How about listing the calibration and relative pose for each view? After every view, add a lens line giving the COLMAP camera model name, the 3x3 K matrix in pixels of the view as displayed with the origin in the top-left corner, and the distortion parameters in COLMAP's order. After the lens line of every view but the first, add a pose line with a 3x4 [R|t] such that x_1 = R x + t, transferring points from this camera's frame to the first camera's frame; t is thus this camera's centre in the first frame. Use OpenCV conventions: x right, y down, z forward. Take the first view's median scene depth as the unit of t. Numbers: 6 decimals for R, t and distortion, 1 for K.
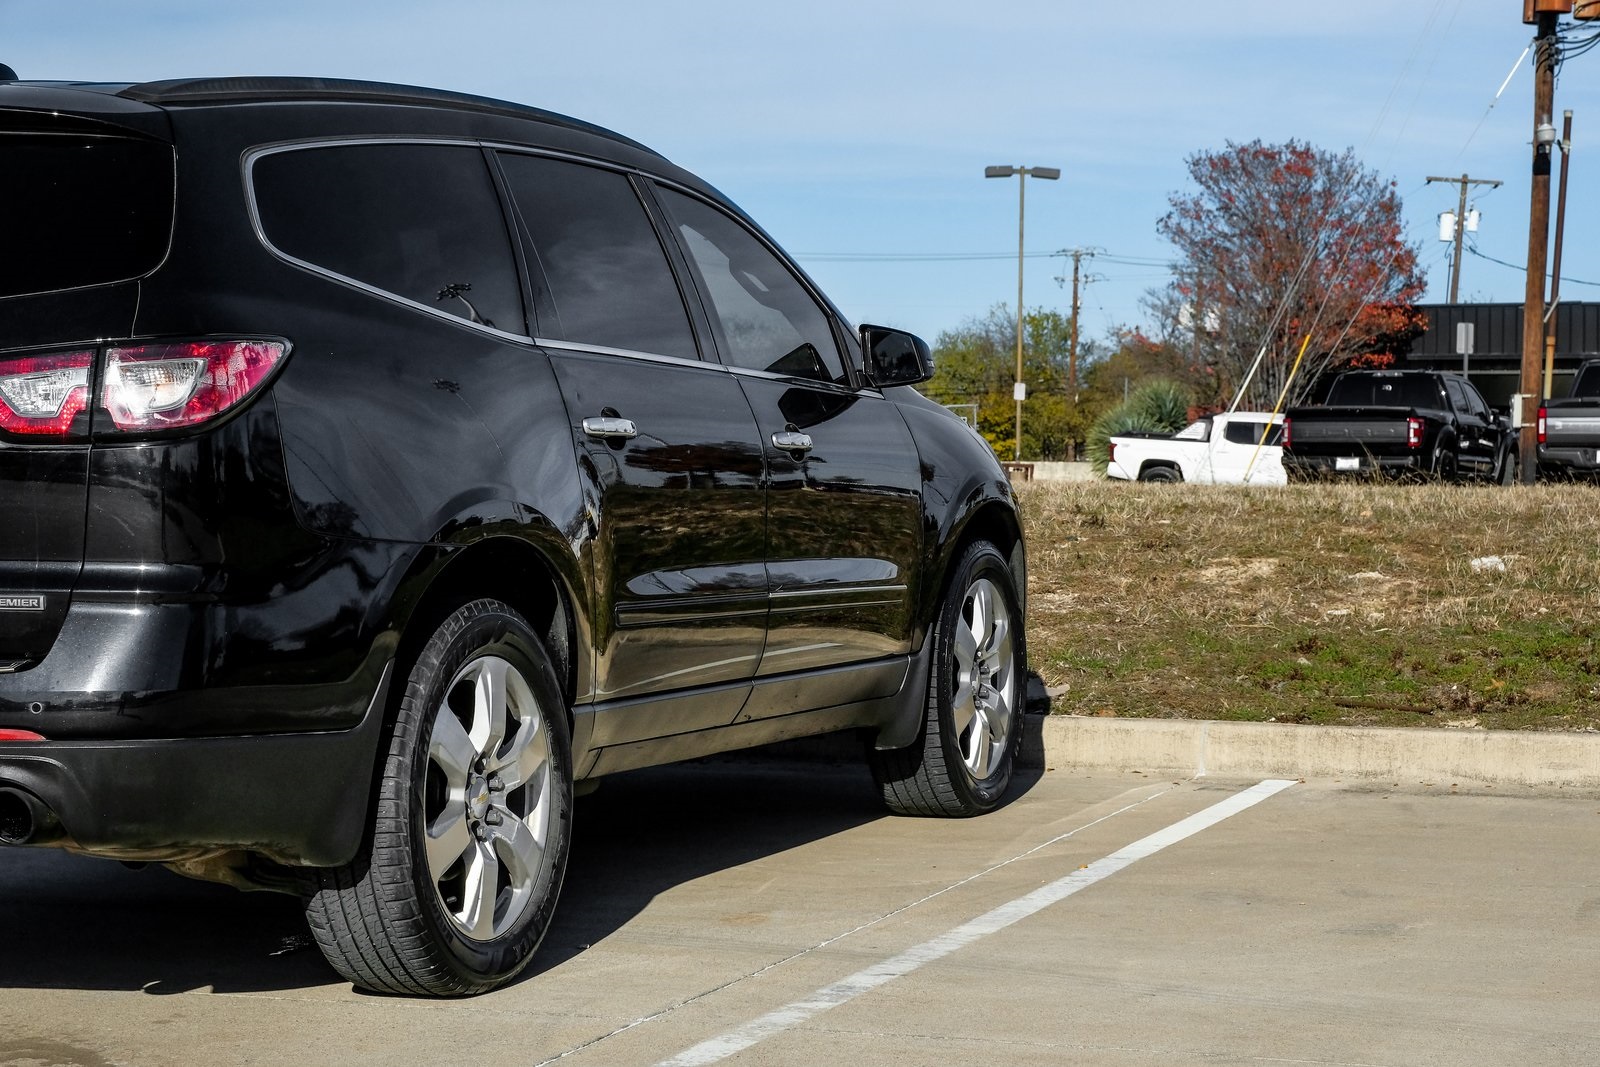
lens RADIAL K [[3276.4, 0, 761.0], [0, 3276.4, 592.2], [0, 0, 1]] dist [0.181332, 0.000000]
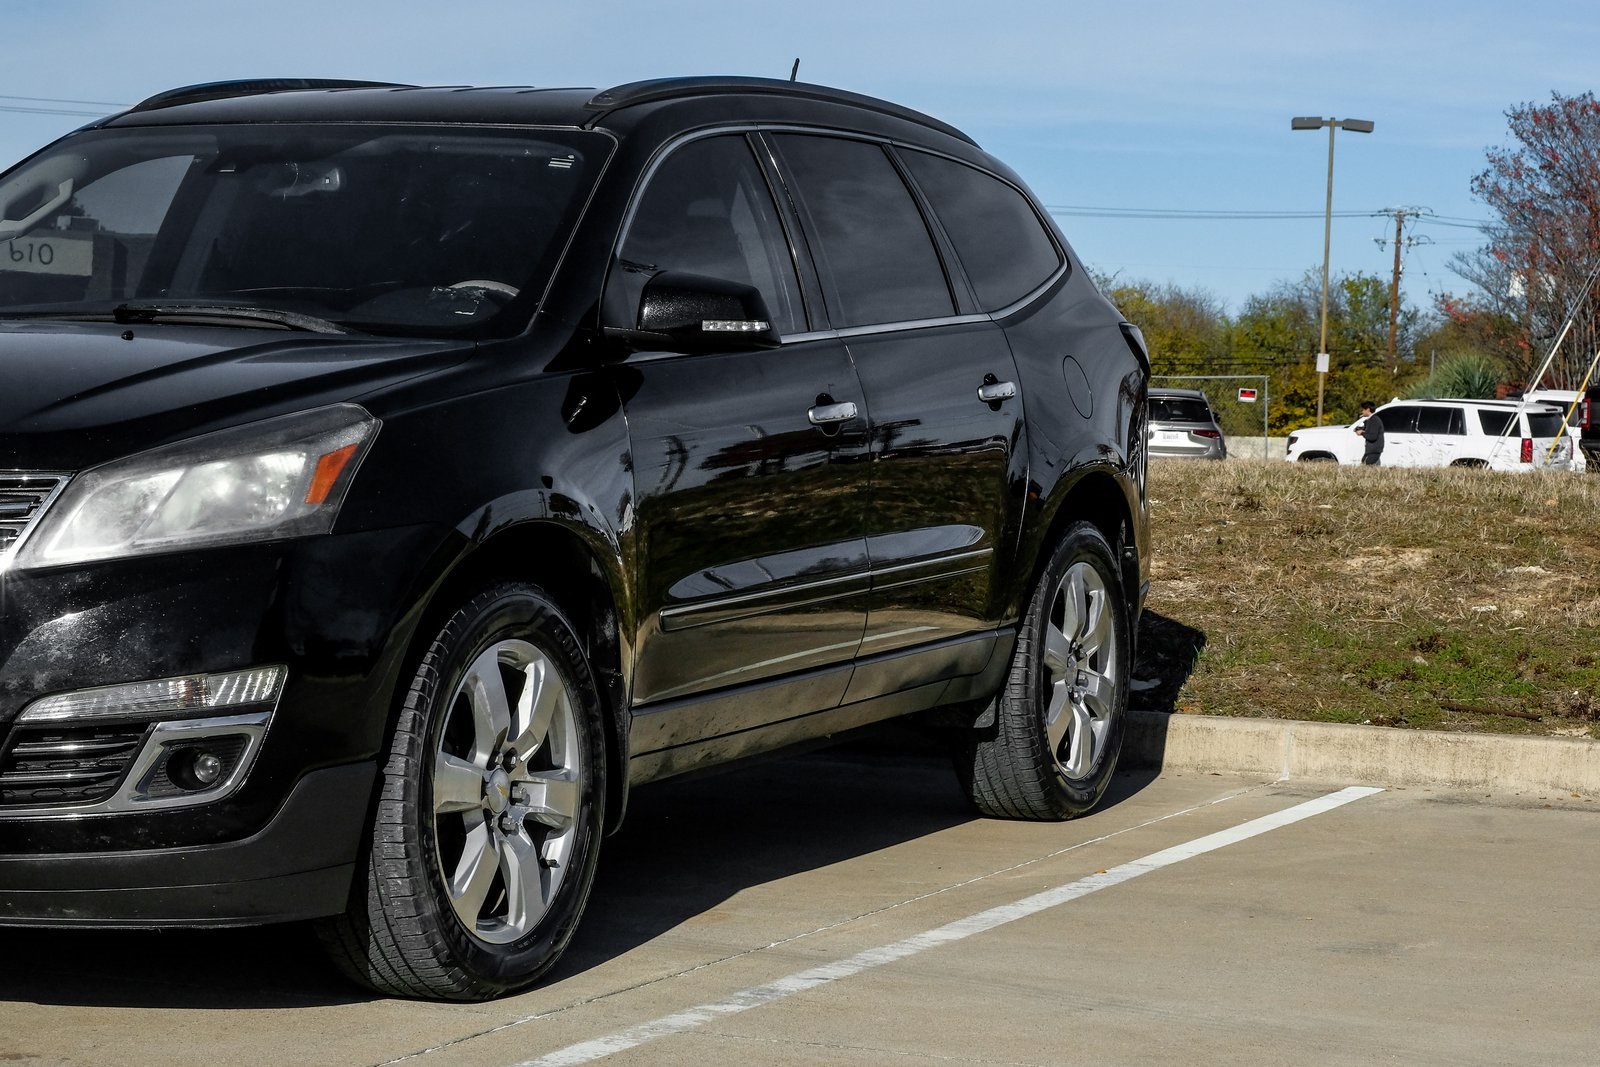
lens RADIAL K [[3543.0, 0, 762.8], [0, 3543.0, 538.6], [0, 0, 1]] dist [0.098296, 0.000000]
pose [[0.996876, 0.024859, -0.074965, 0.045369], [-0.025539, 0.999641, -0.008125, -0.000283], [0.074736, 0.010014, 0.997153, -0.006030]]
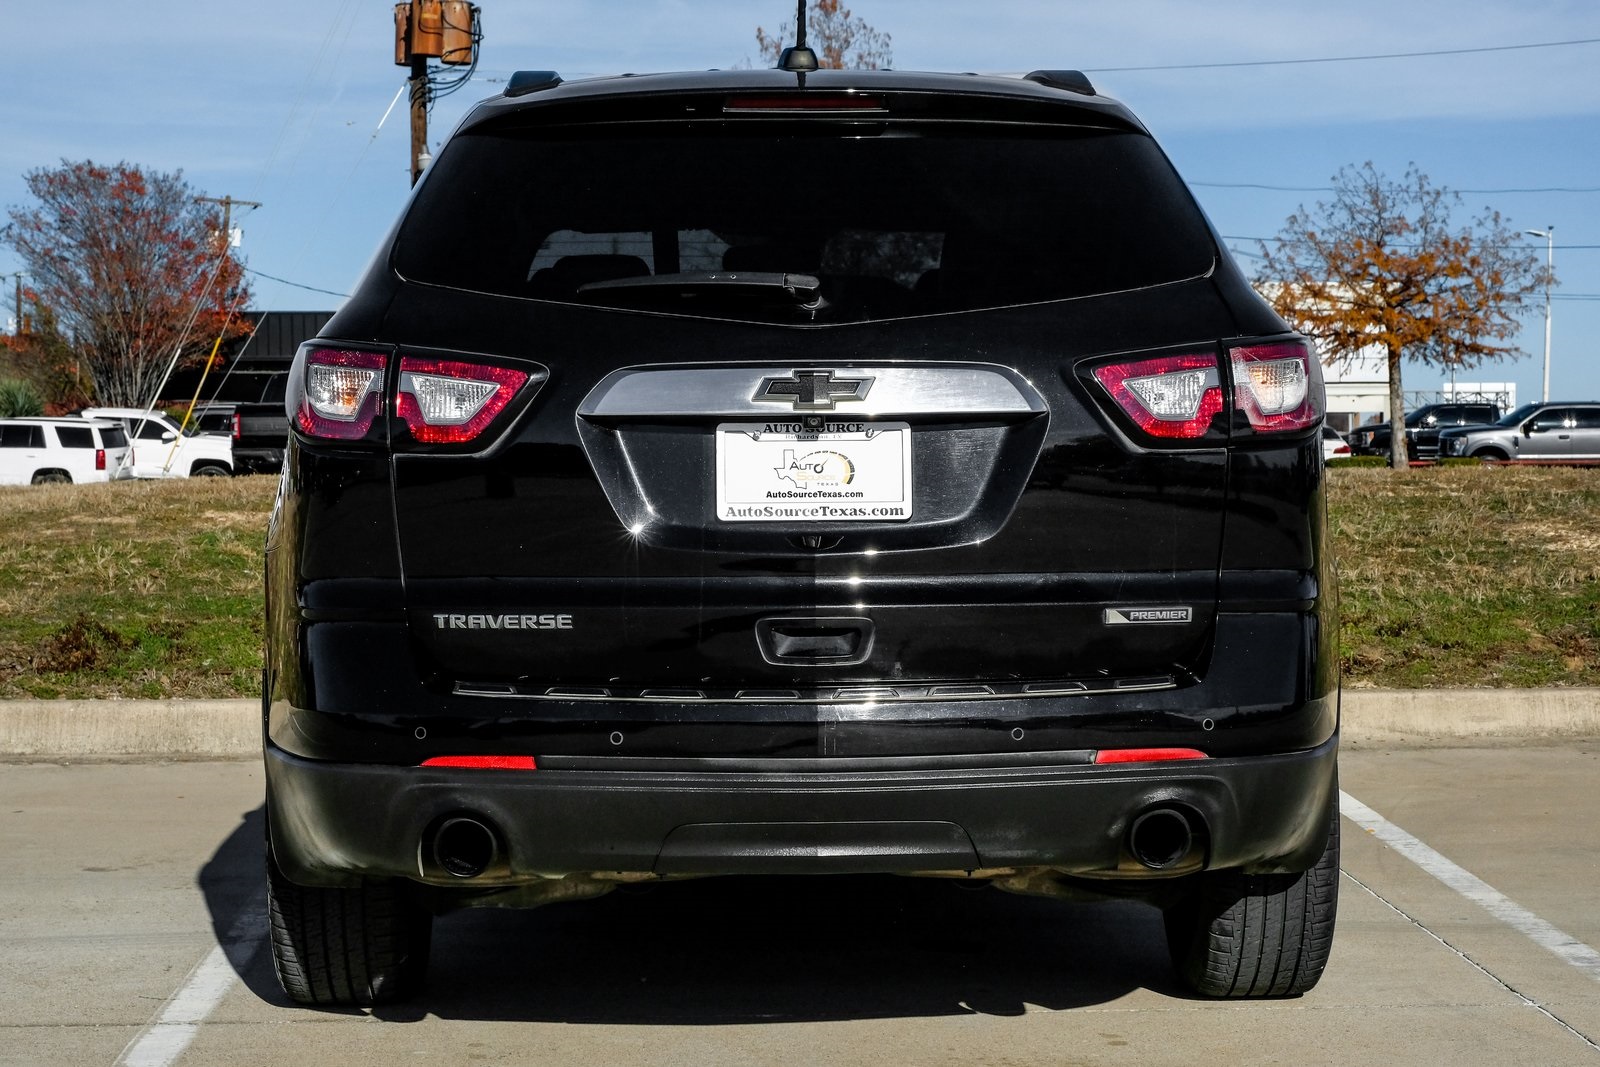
lens RADIAL K [[2993.8, 0, 784.2], [0, 2993.8, 550.4], [0, 0, 1]] dist [-0.003703, 0.000000]
pose [[0.932487, -0.022746, 0.360486, -0.271102], [0.025299, 0.999677, -0.002365, -0.006863], [-0.360315, 0.011326, 0.932762, 0.098524]]
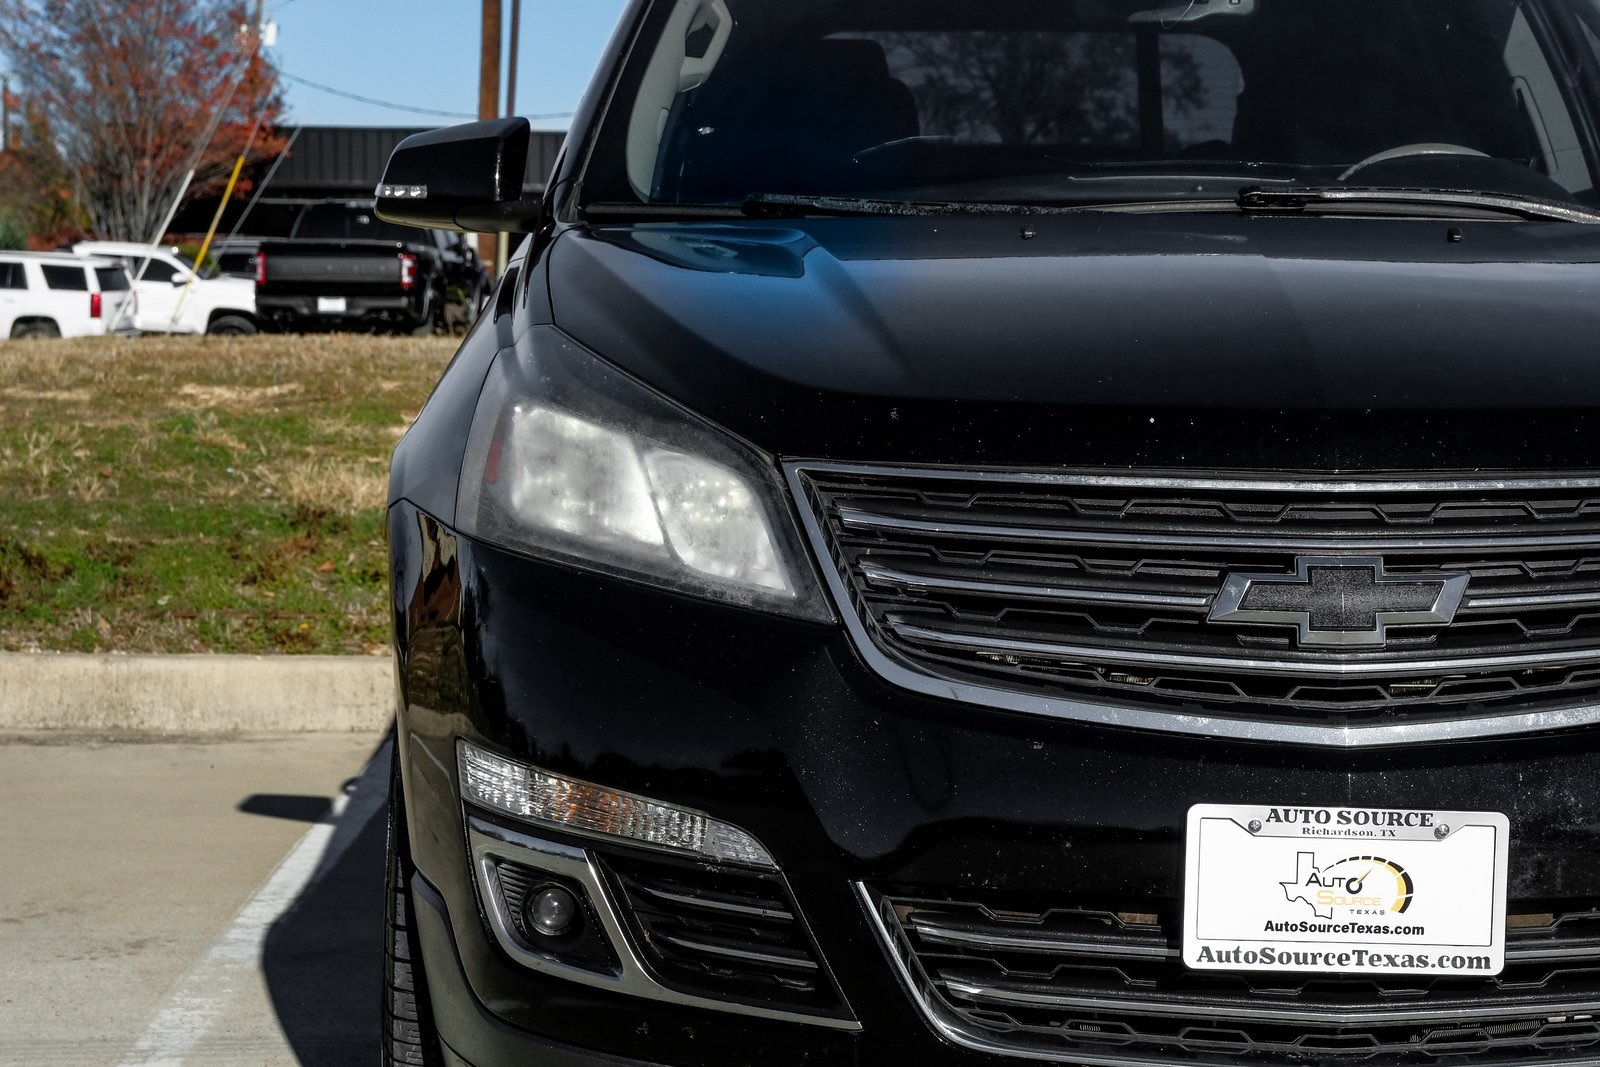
lens RADIAL K [[3705.8, 0, 804.9], [0, 3705.8, 525.7], [0, 0, 1]] dist [0.082997, 0.000000]
pose [[0.945199, -0.015250, 0.326138, -0.242945], [0.008365, 0.999712, 0.022505, -0.012551], [-0.326388, -0.018543, 0.945054, 0.185207]]
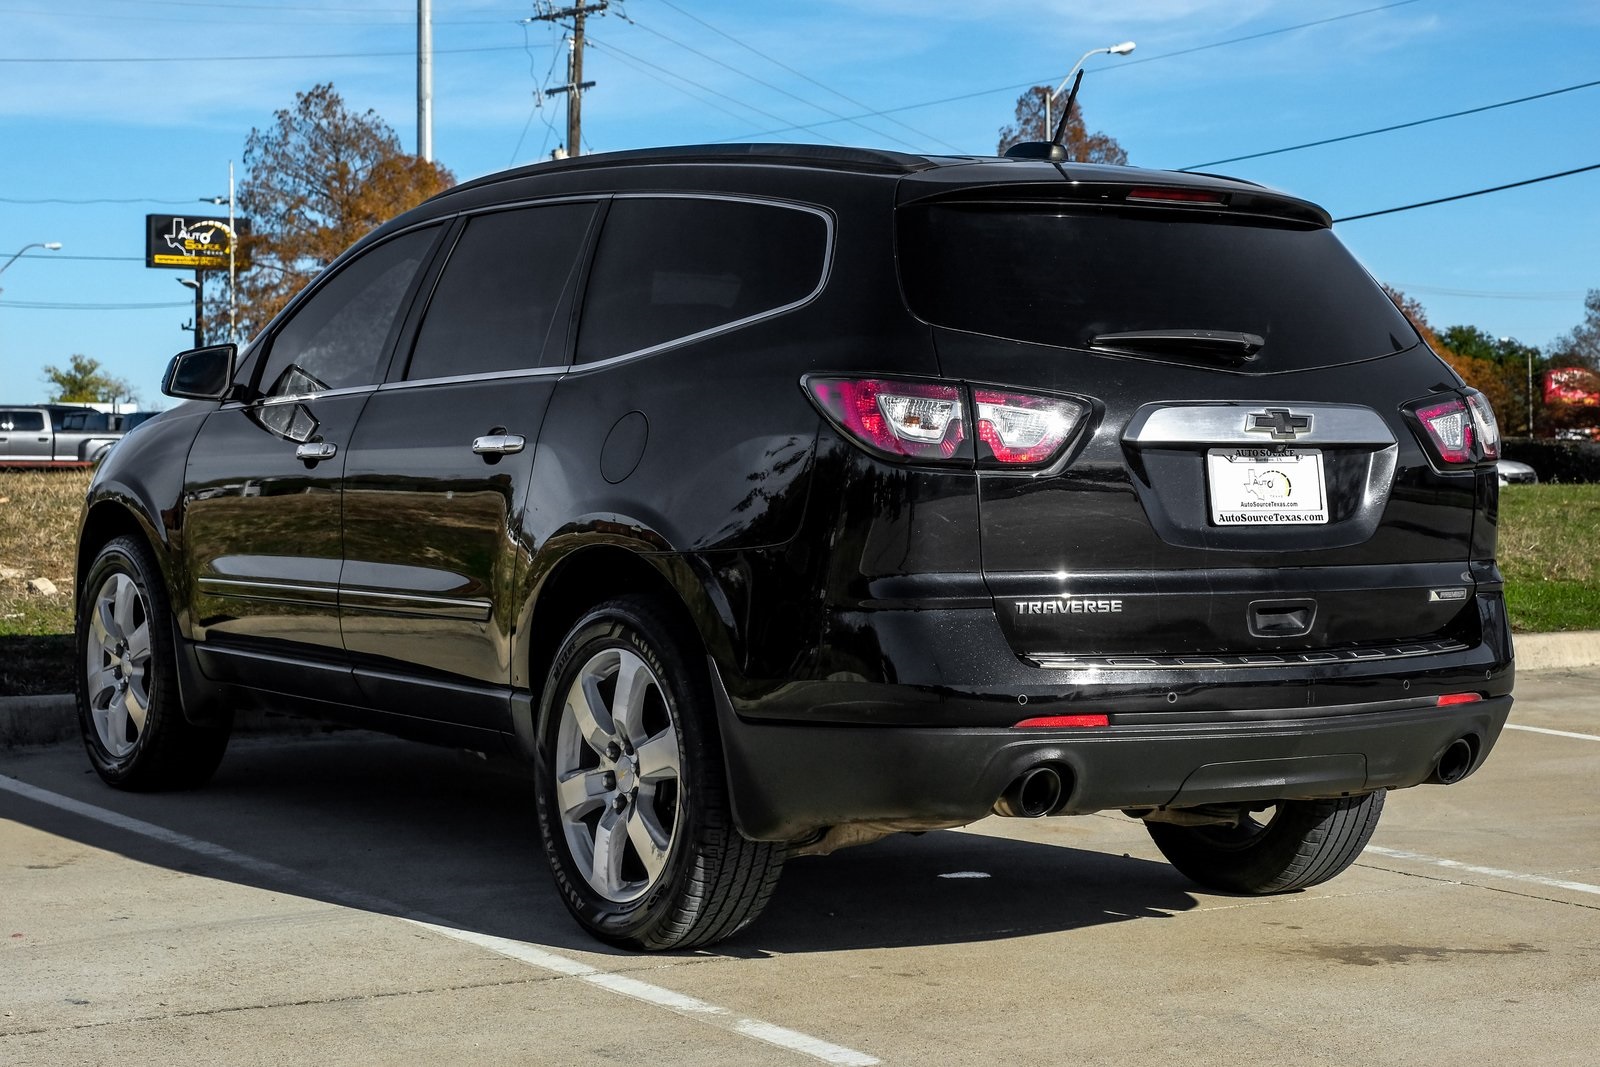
lens RADIAL K [[2817.2, 0, 800.7], [0, 2817.2, 539.4], [0, 0, 1]] dist [0.038913, 0.000000]
pose [[0.611129, -0.022616, 0.791208, -0.531480], [0.032542, 0.999464, 0.003434, -0.012860], [-0.790862, 0.023648, 0.611538, 0.224117]]
